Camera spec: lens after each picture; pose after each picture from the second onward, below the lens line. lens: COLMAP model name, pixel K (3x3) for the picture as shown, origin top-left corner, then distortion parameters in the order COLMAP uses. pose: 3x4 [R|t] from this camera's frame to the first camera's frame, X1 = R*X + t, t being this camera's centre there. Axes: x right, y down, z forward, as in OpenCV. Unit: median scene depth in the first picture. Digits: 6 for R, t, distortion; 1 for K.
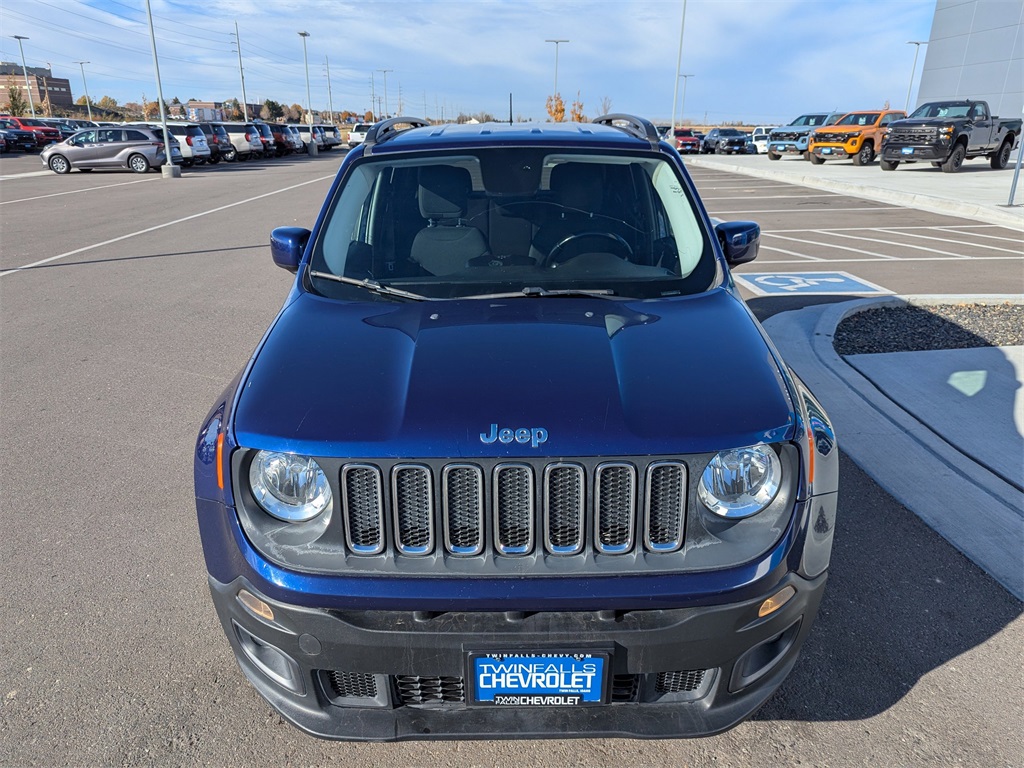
lens RADIAL K [[730.4, 0, 512.2], [0, 730.4, 387.8], [0, 0, 1]] dist [0.015887, -0.004880]
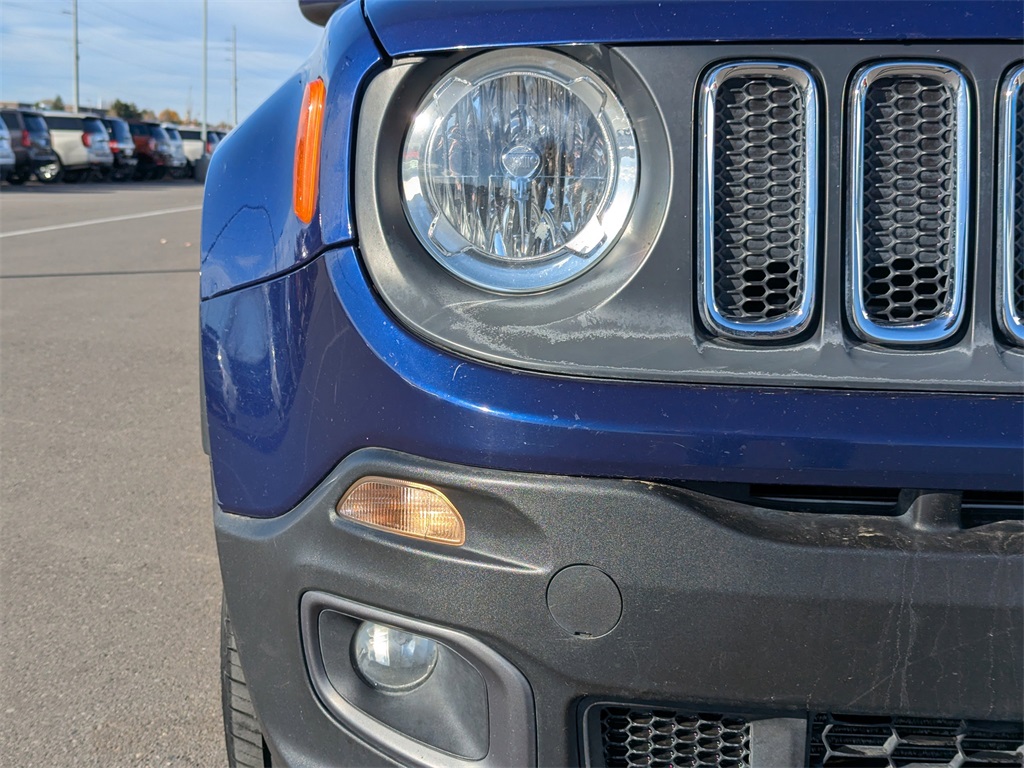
lens RADIAL K [[1481.9, 0, 512.0], [0, 1481.9, 384.0], [0, 0, 1]] dist [0.199903, -1.001047]
pose [[0.998369, 0.029473, -0.048903, -0.221464], [-0.037691, 0.983540, -0.176713, 0.297491], [0.042890, 0.178268, 0.983047, 0.251385]]
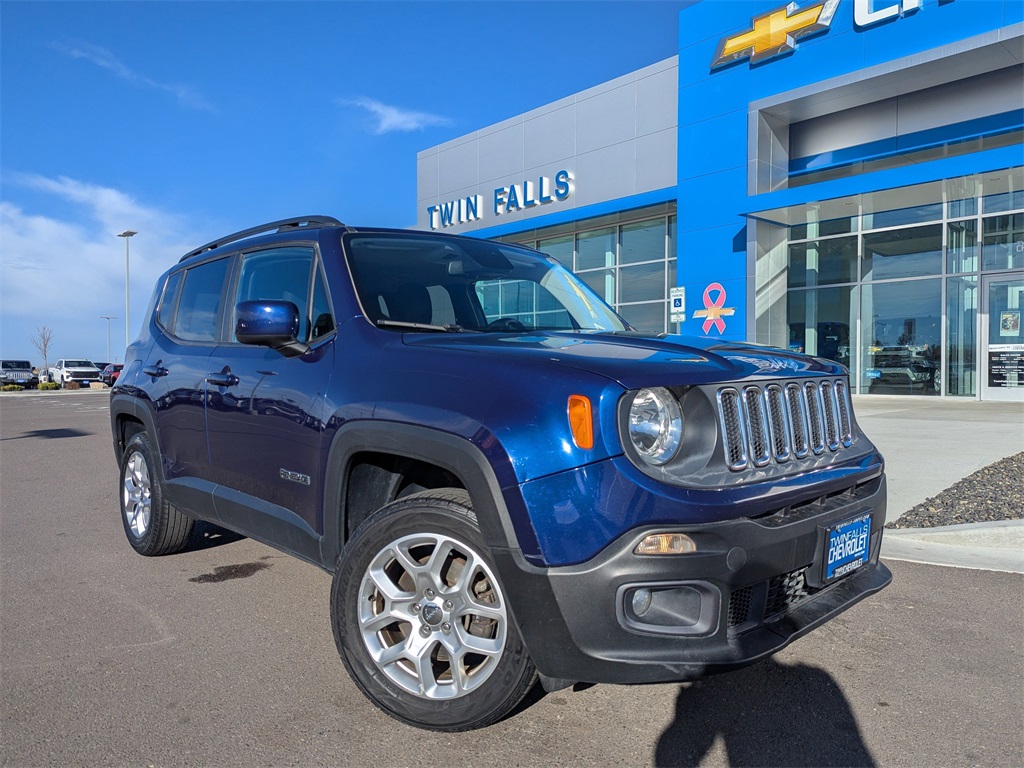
lens RADIAL K [[704.6, 0, 515.2], [0, 704.6, 381.4], [0, 0, 1]] dist [0.057531, -0.054042]
pose [[0.735317, -0.017621, 0.677494, -0.958466], [0.232653, 0.945476, -0.227918, 0.213121], [-0.636539, 0.325213, 0.699325, 0.317540]]
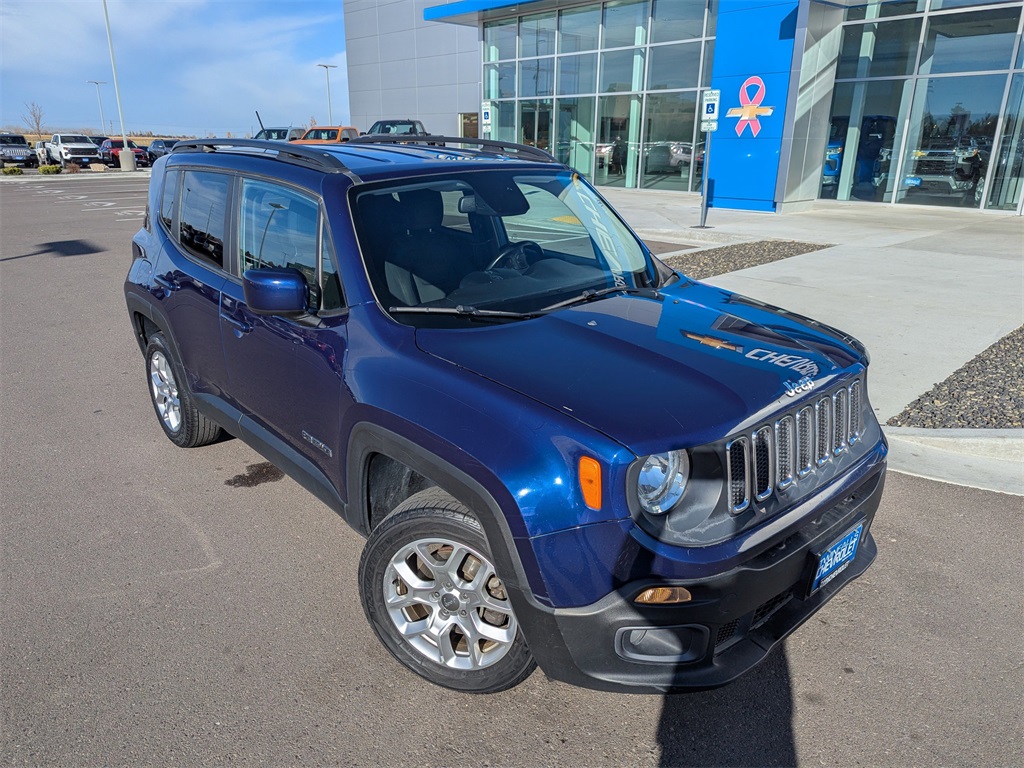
lens RADIAL K [[707.8, 0, 512.0], [0, 707.8, 384.0], [0, 0, 1]] dist [0.056576, -0.055935]
pose [[0.752789, -0.209177, 0.624143, -0.928779], [0.216994, 0.974025, 0.064718, -0.090983], [-0.621468, 0.086716, 0.778625, 0.244094]]
